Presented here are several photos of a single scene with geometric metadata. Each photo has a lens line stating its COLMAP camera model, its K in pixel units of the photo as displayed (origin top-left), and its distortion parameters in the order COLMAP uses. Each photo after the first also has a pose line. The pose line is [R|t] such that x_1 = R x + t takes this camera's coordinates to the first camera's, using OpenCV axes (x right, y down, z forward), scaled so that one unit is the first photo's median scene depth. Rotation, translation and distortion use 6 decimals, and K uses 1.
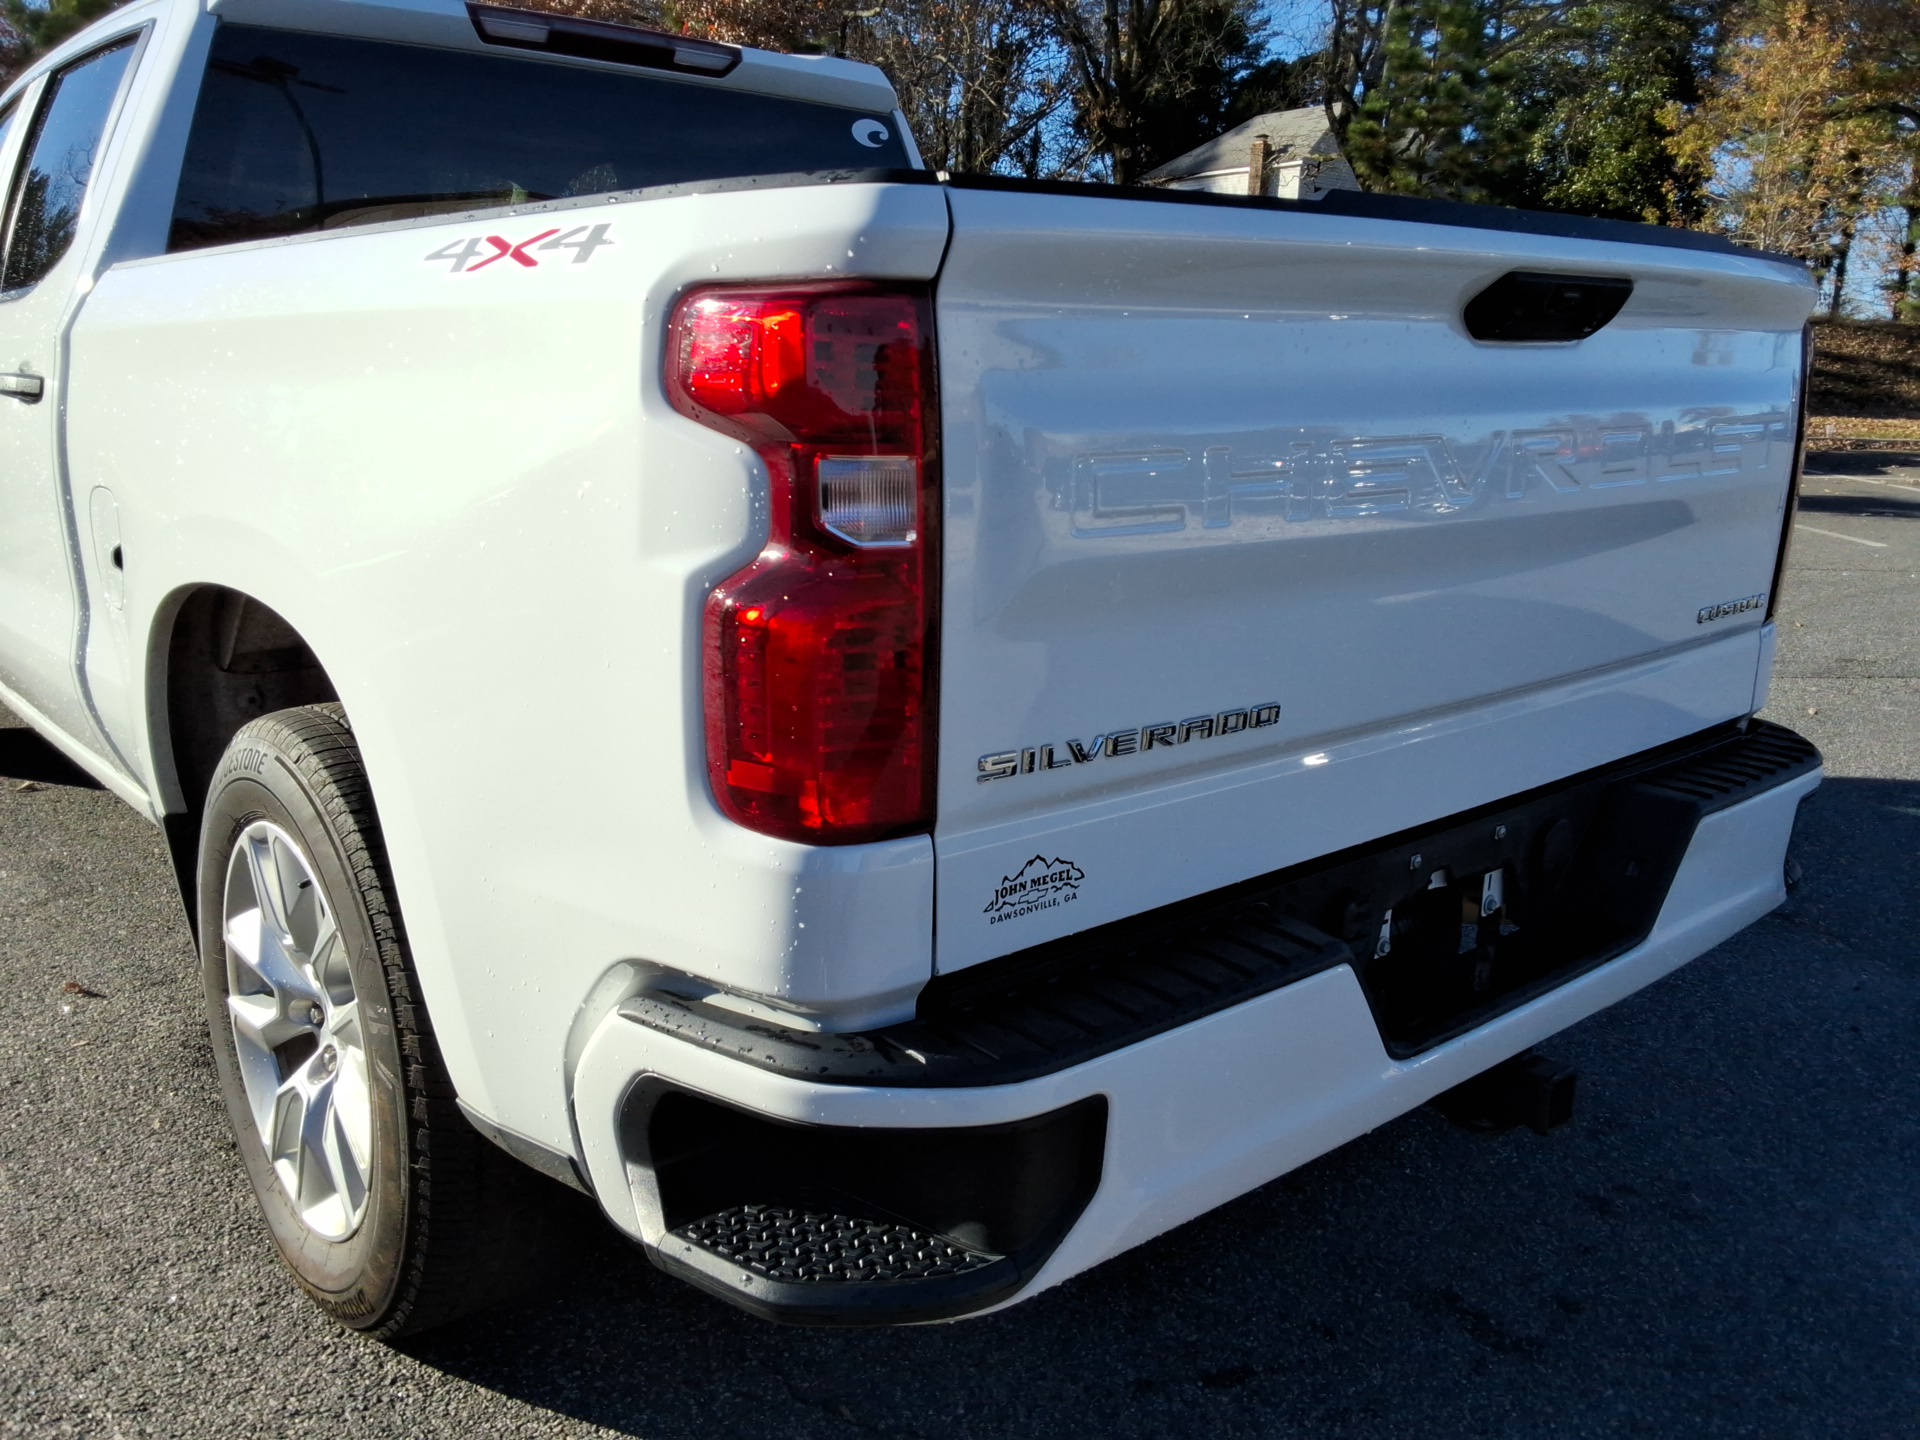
lens RADIAL K [[1555.0, 0, 981.5], [0, 1555.0, 705.0], [0, 0, 1]] dist [0.104042, -0.164359]
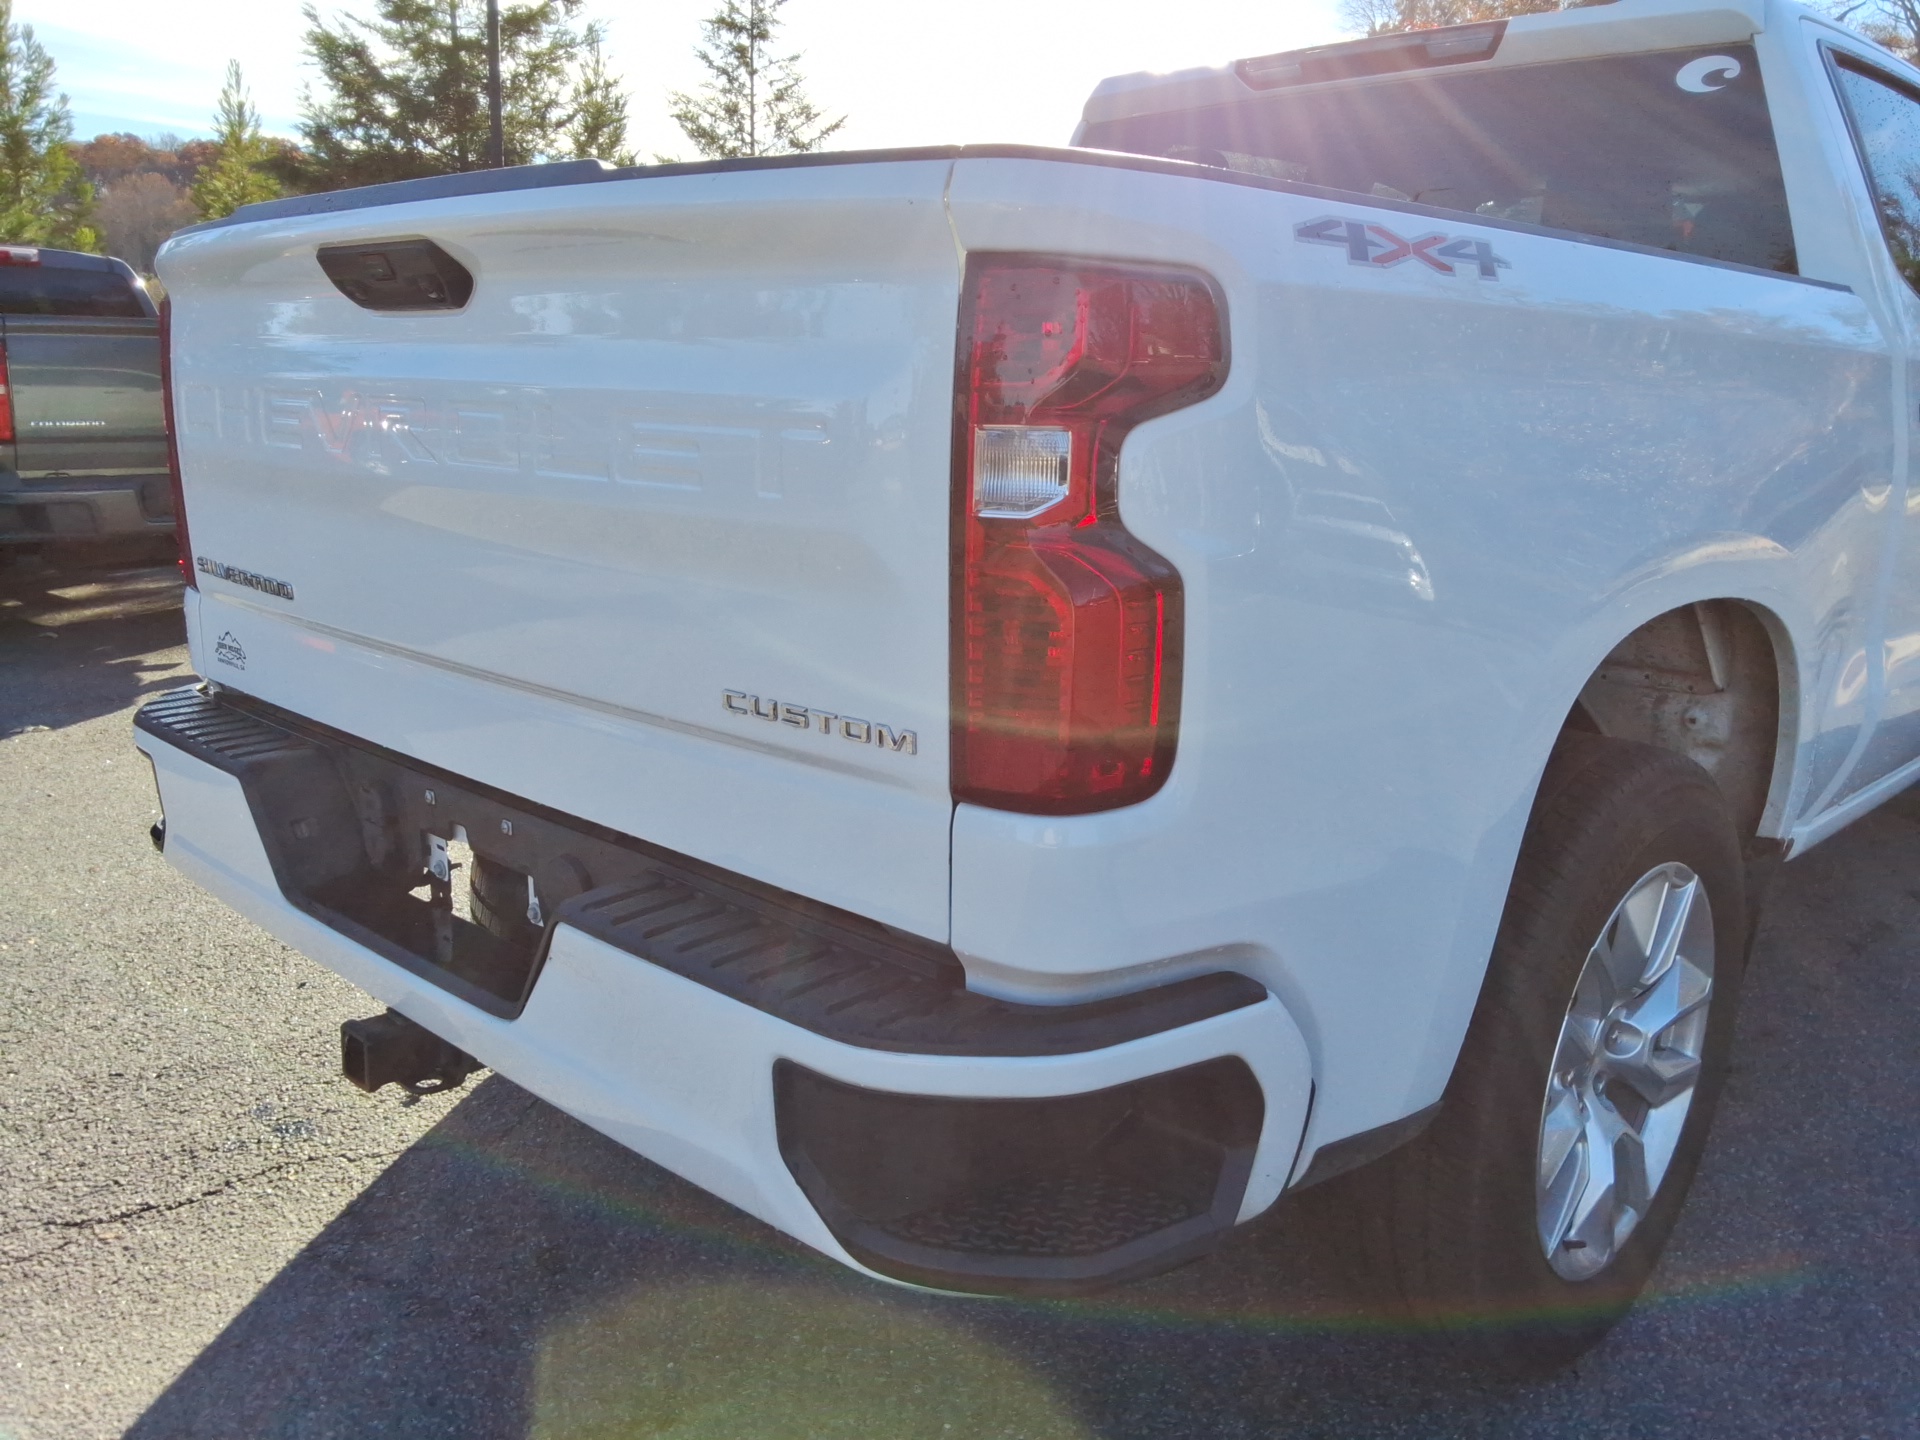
lens RADIAL K [[1555.0, 0, 966.4], [0, 1555.0, 710.6], [0, 0, 1]] dist [0.104042, -0.164359]
pose [[0.072665, 0.197130, -0.977681, 0.680170], [-0.235911, 0.955852, 0.175195, -0.117476], [0.969054, 0.217915, 0.115963, 0.615721]]
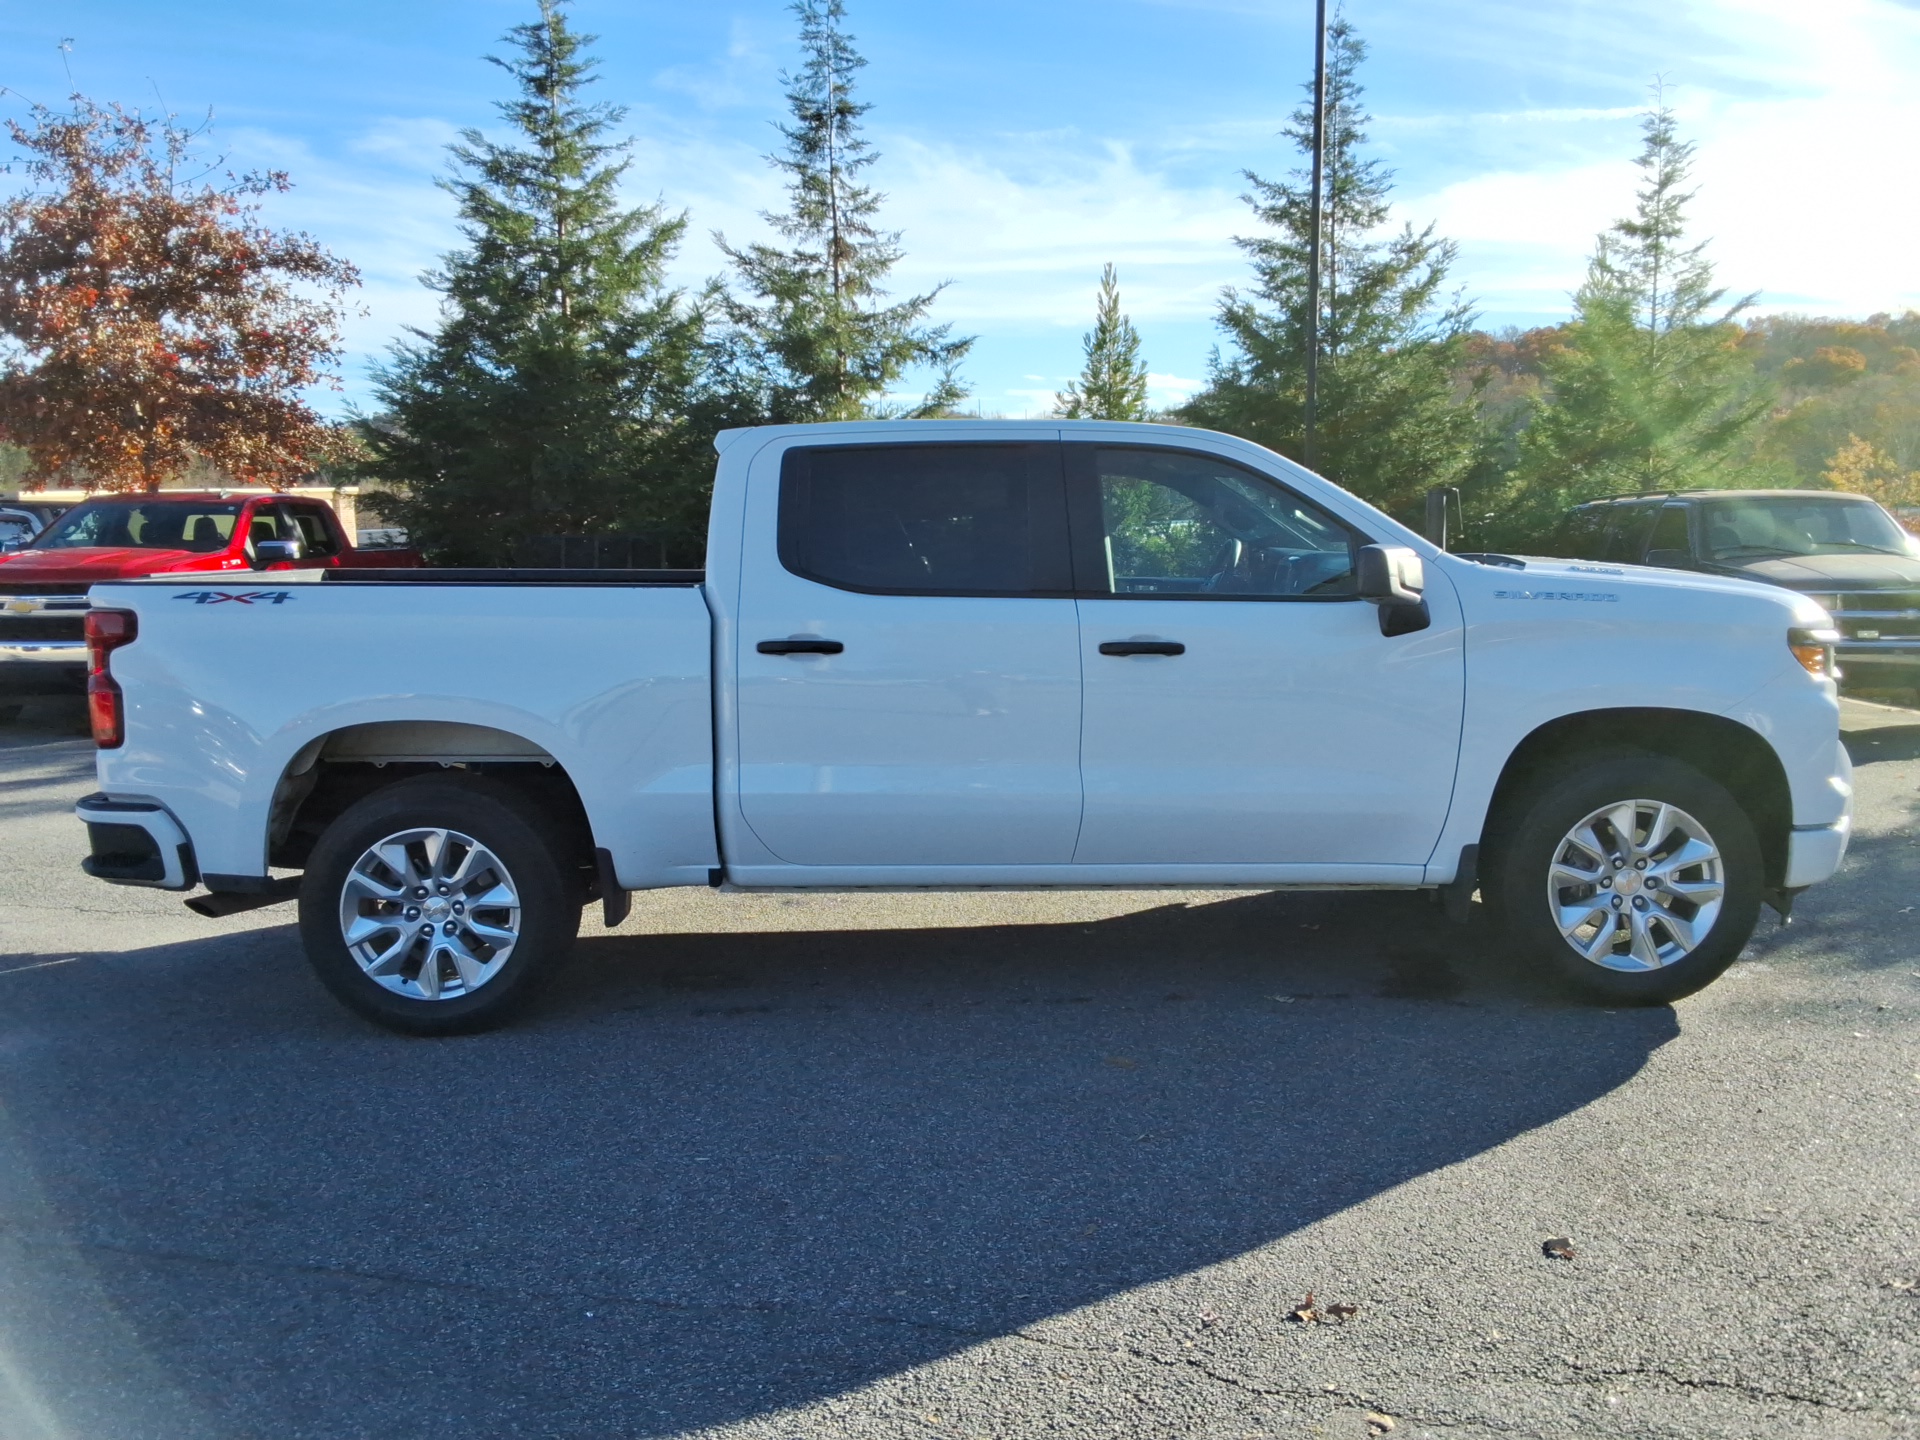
lens RADIAL K [[1555.0, 0, 963.8], [0, 1555.0, 714.4], [0, 0, 1]] dist [0.104042, -0.164359]
pose [[-0.667711, 0.080391, -0.740067, 0.854163], [-0.162931, 0.954266, 0.250660, -0.535547], [0.726371, 0.287948, -0.624076, 2.083431]]
